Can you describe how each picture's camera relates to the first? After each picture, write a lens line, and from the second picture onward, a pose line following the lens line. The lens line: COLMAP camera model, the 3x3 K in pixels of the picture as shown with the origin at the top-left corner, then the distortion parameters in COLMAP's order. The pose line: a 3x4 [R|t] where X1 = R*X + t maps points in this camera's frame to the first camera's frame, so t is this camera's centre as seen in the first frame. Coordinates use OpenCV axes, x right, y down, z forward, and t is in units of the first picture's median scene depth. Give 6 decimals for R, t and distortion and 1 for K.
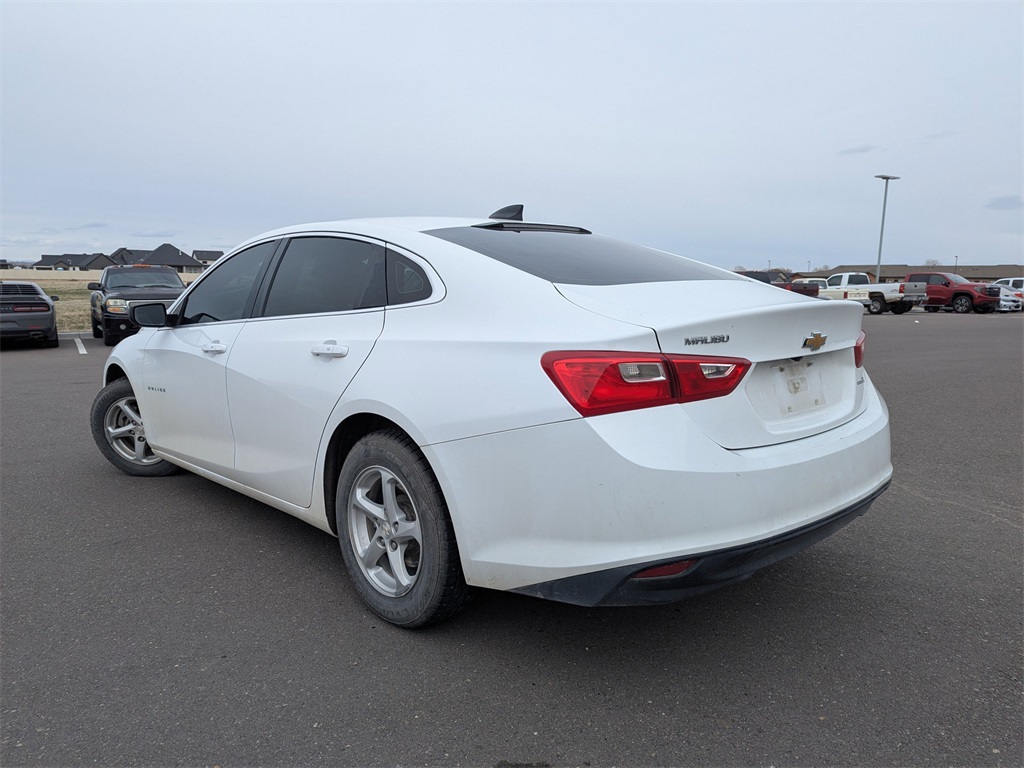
lens RADIAL K [[740.9, 0, 512.0], [0, 740.9, 384.0], [0, 0, 1]] dist [0.063572, -0.055879]
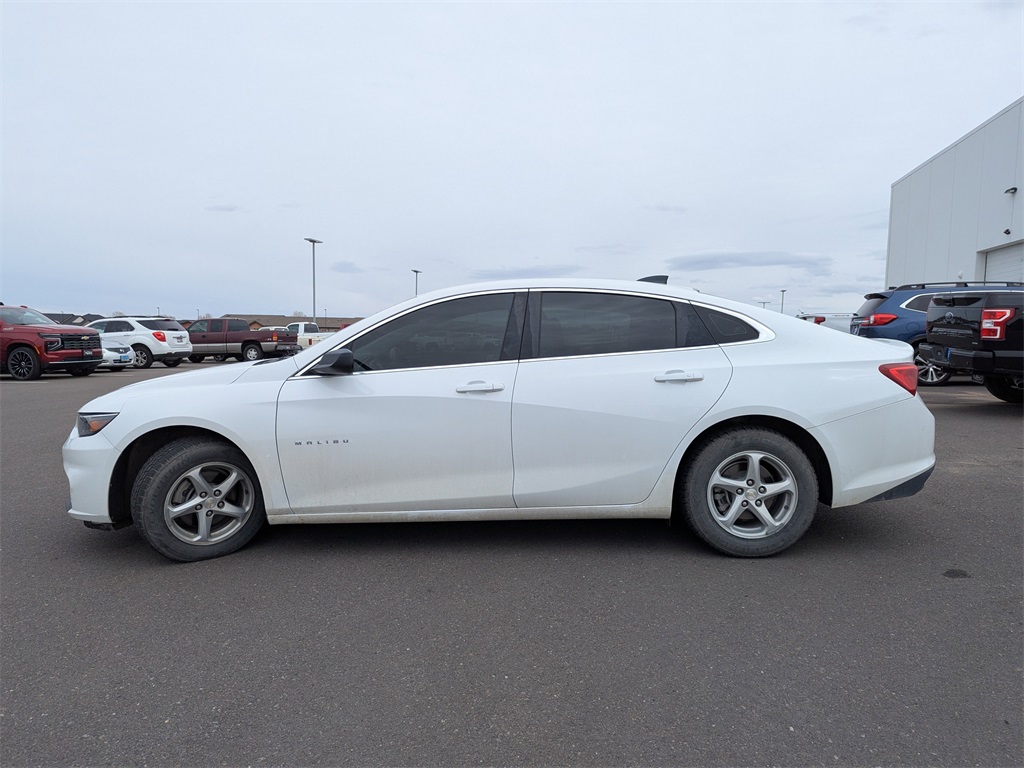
lens RADIAL K [[725.7, 0, 511.9], [0, 725.7, 376.5], [0, 0, 1]] dist [0.063627, -0.053231]
pose [[0.684184, -0.044573, 0.727946, -1.177678], [0.096793, 0.994851, -0.030058, -0.029658], [-0.722858, 0.091025, 0.684975, 0.249747]]
